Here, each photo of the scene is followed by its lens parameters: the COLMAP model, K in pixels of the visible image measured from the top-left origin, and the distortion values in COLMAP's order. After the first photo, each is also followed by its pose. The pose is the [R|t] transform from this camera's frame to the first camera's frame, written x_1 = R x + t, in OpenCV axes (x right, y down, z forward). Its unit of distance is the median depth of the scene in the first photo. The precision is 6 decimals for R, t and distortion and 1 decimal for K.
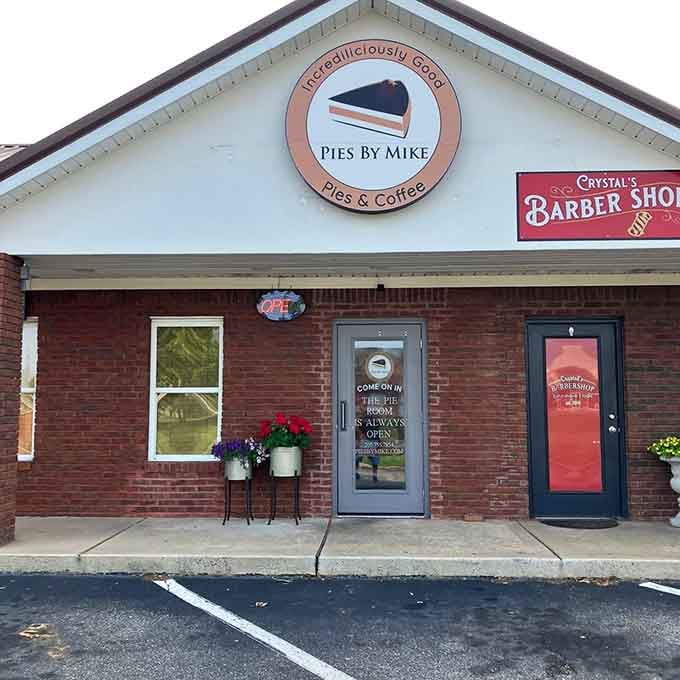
lens RADIAL K [[615.1, 0, 340.0], [0, 615.1, 340.0], [0, 0, 1]] dist [0.046842, -0.006479]
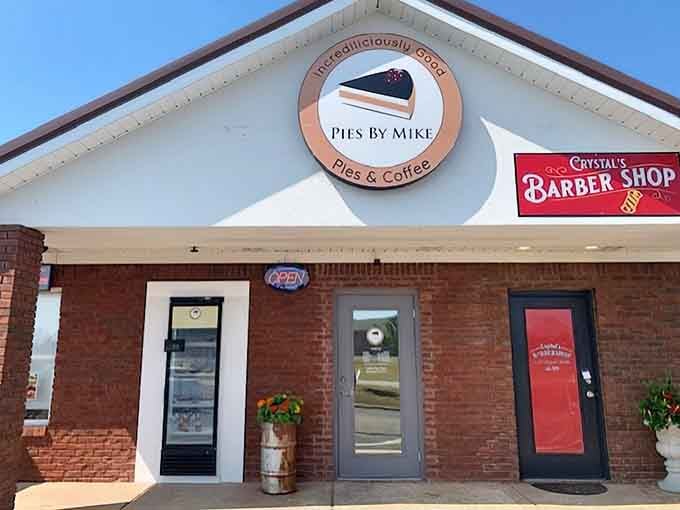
lens RADIAL K [[529.1, 0, 340.0], [0, 529.1, 255.0], [0, 0, 1]] dist [0.048514, -0.007072]
pose [[0.999892, 0.003954, 0.014126, -0.025786], [-0.002510, 0.994898, -0.100854, -0.003430], [-0.014453, 0.100808, 0.994801, 0.108745]]
